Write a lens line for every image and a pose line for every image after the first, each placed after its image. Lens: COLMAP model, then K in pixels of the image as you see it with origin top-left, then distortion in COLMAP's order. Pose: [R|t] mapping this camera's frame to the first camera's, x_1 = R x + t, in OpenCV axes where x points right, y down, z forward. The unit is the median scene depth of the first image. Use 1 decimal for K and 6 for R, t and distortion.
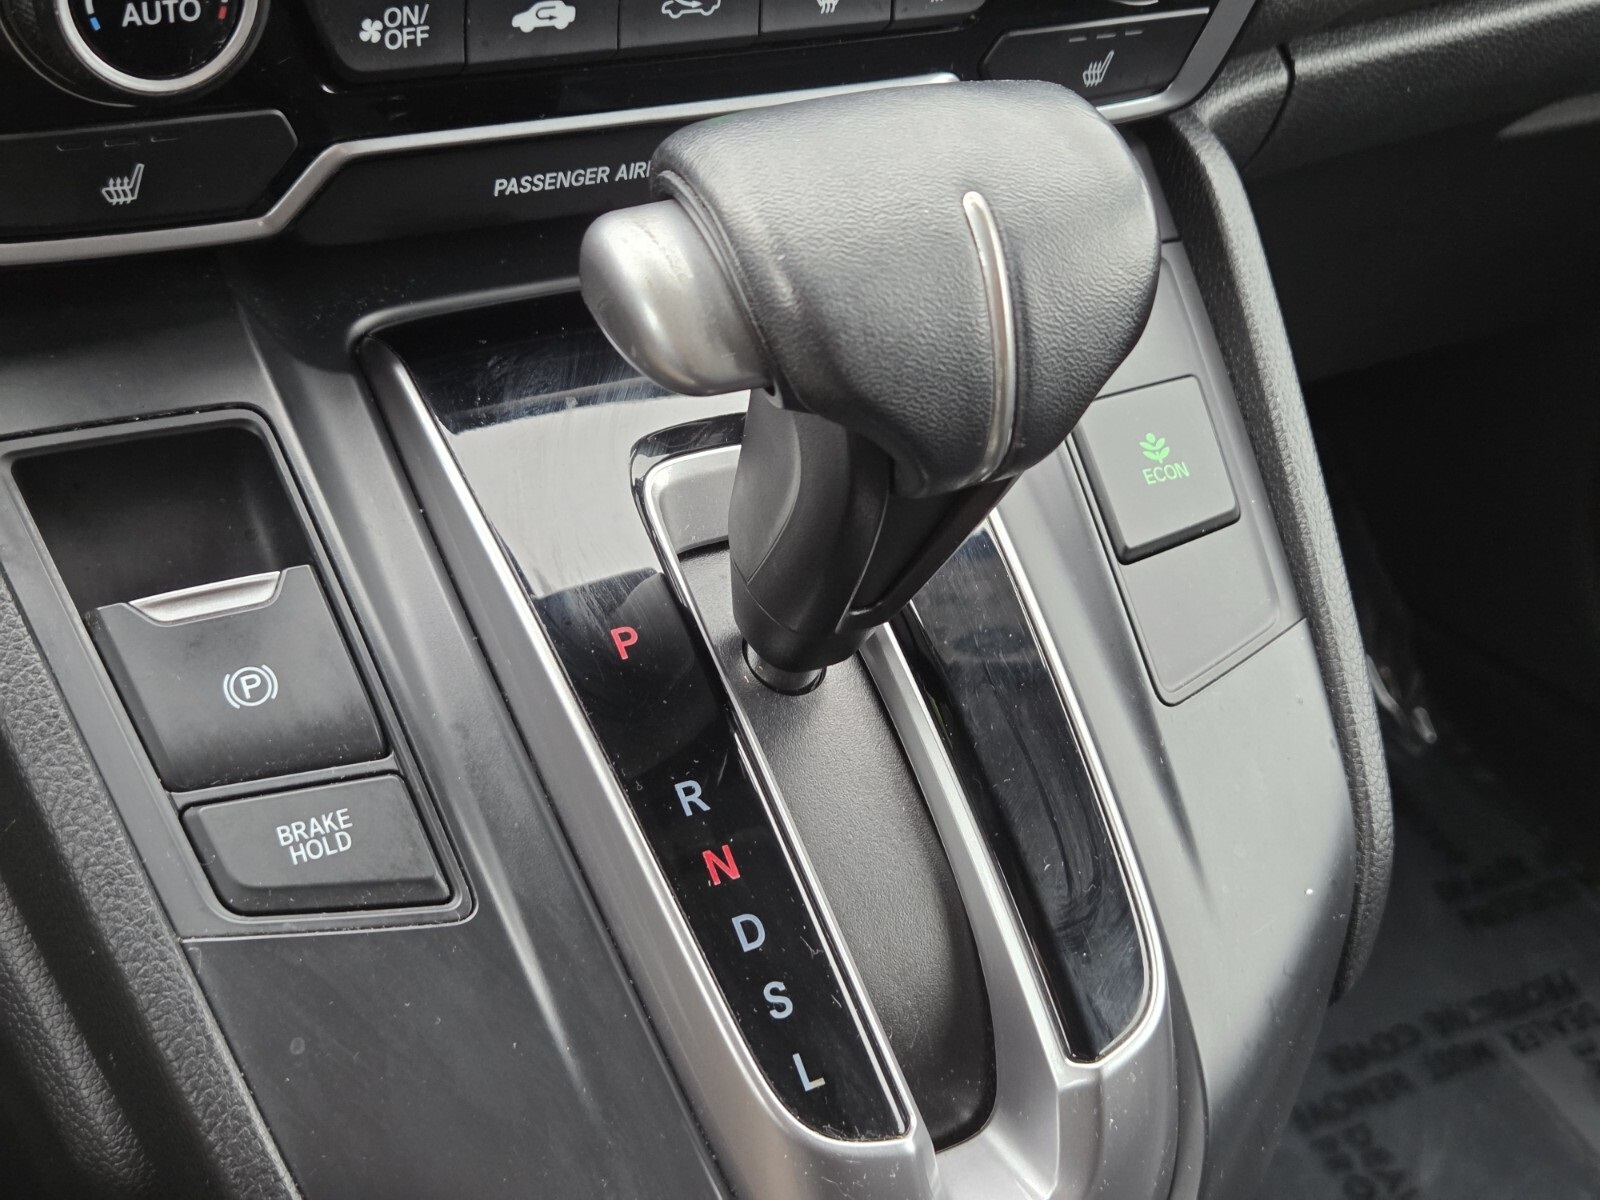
lens RADIAL K [[2220.9, 0, 800.0], [0, 2220.9, 600.0], [0, 0, 1]] dist [0.062008, -0.076199]
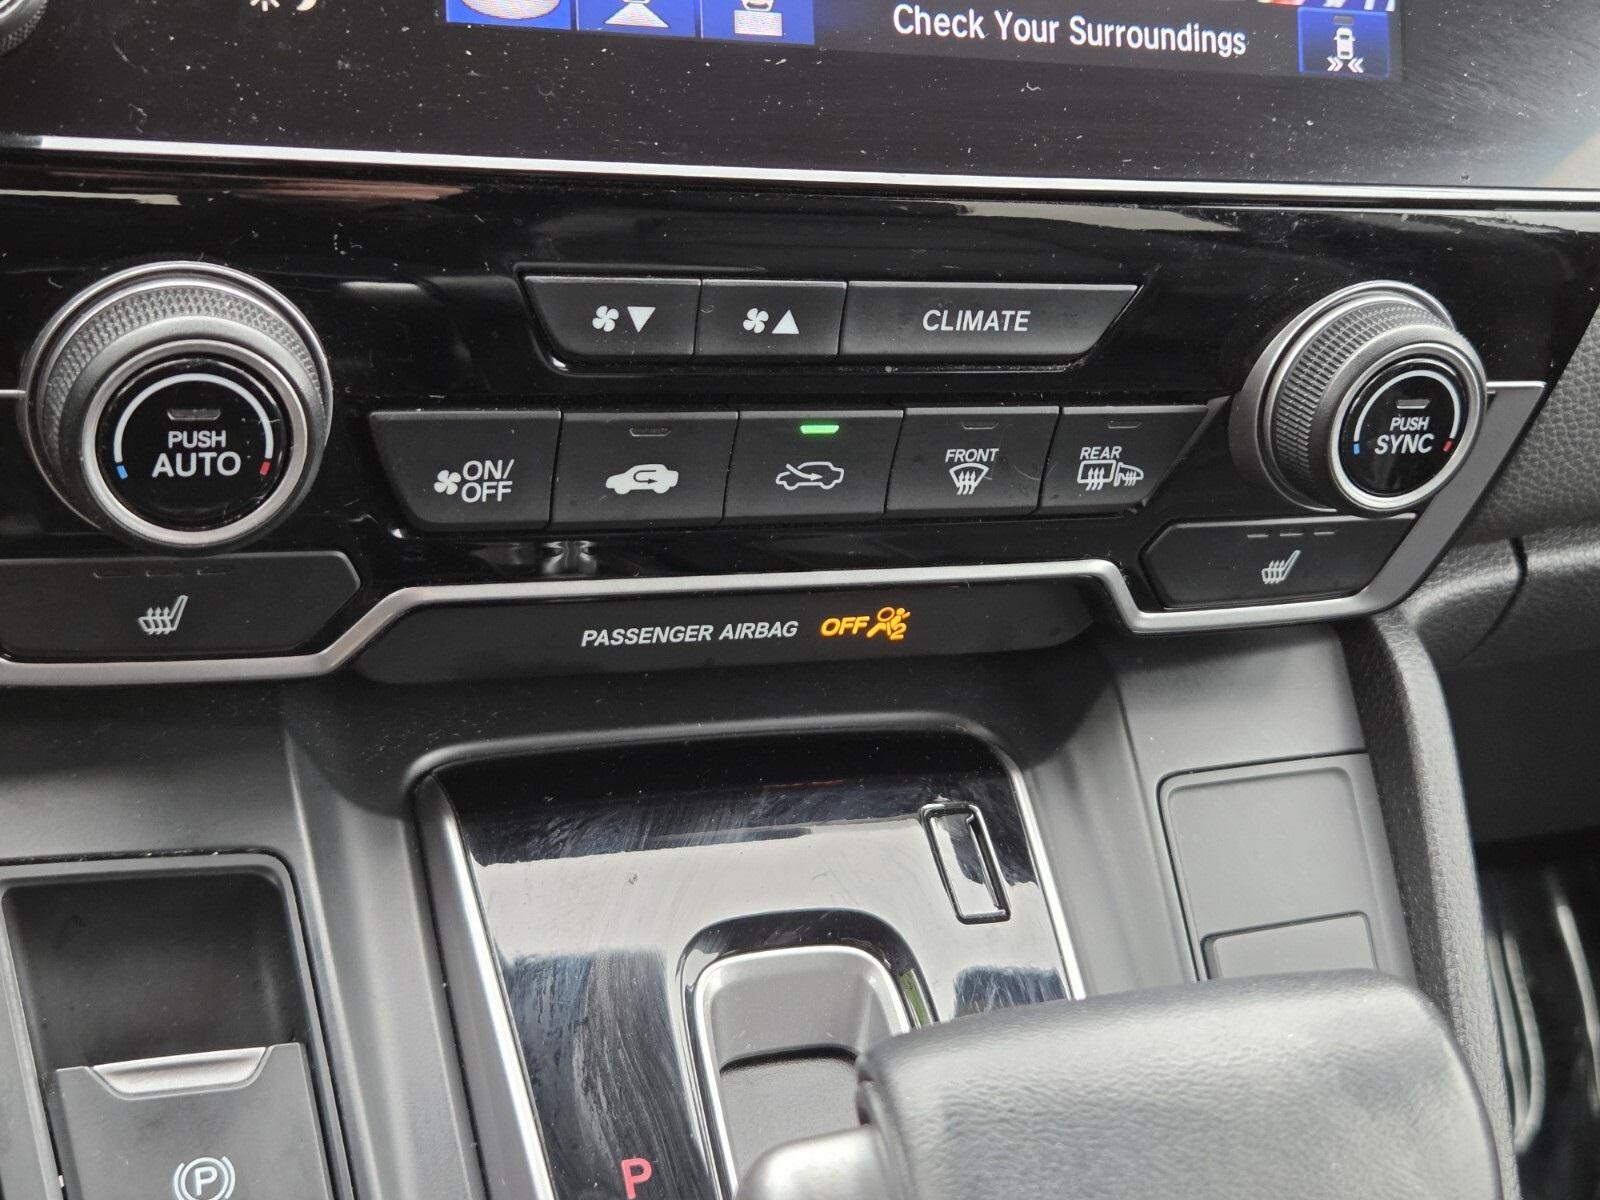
lens RADIAL K [[2232.1, 0, 789.2], [0, 2232.1, 566.4], [0, 0, 1]] dist [0.106415, -0.336506]
pose [[0.983463, 0.119166, -0.136379, 0.072831], [-0.136376, 0.982777, -0.124702, -0.115496], [0.119170, 0.141238, 0.982777, 0.101396]]
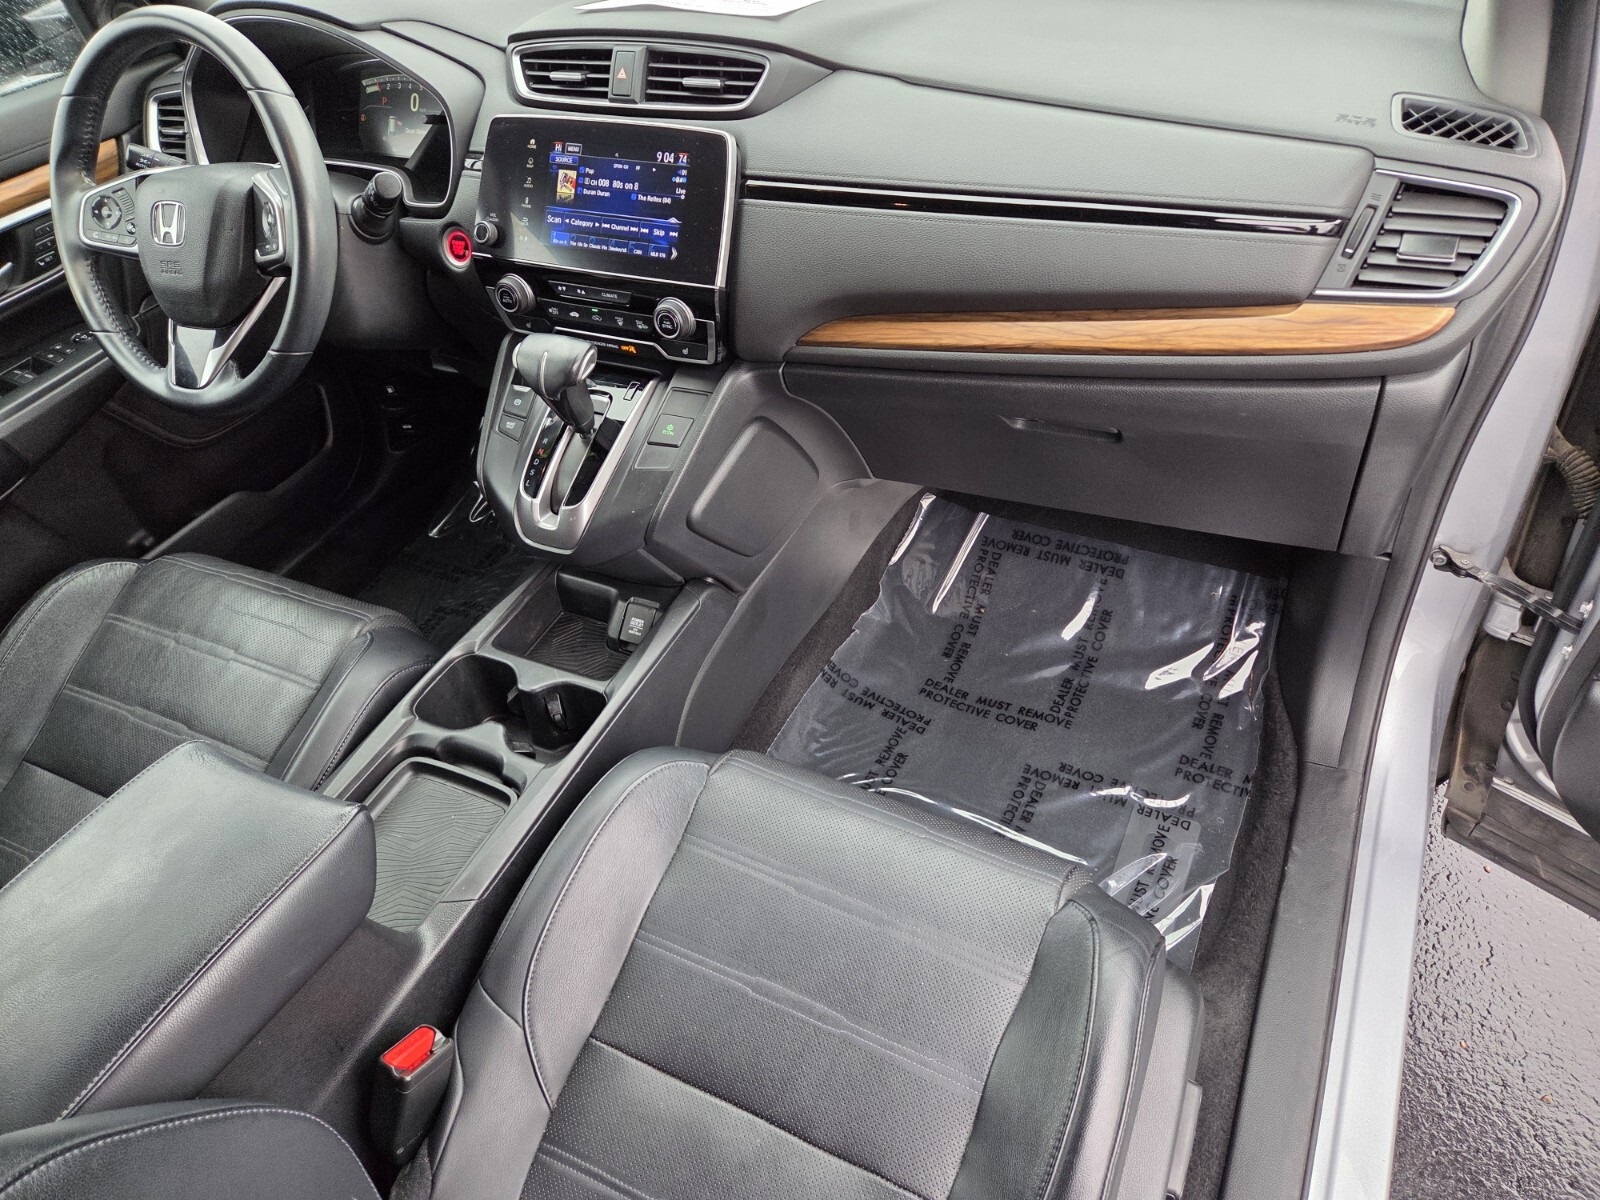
lens RADIAL K [[1071.6, 0, 785.1], [0, 1071.6, 591.1], [0, 0, 1]] dist [0.066466, -0.058495]
pose [[0.514457, 0.402419, -0.757227, 2.652266], [-0.361612, 0.902500, 0.233945, -0.462862], [0.777541, 0.153468, 0.609818, -0.234601]]
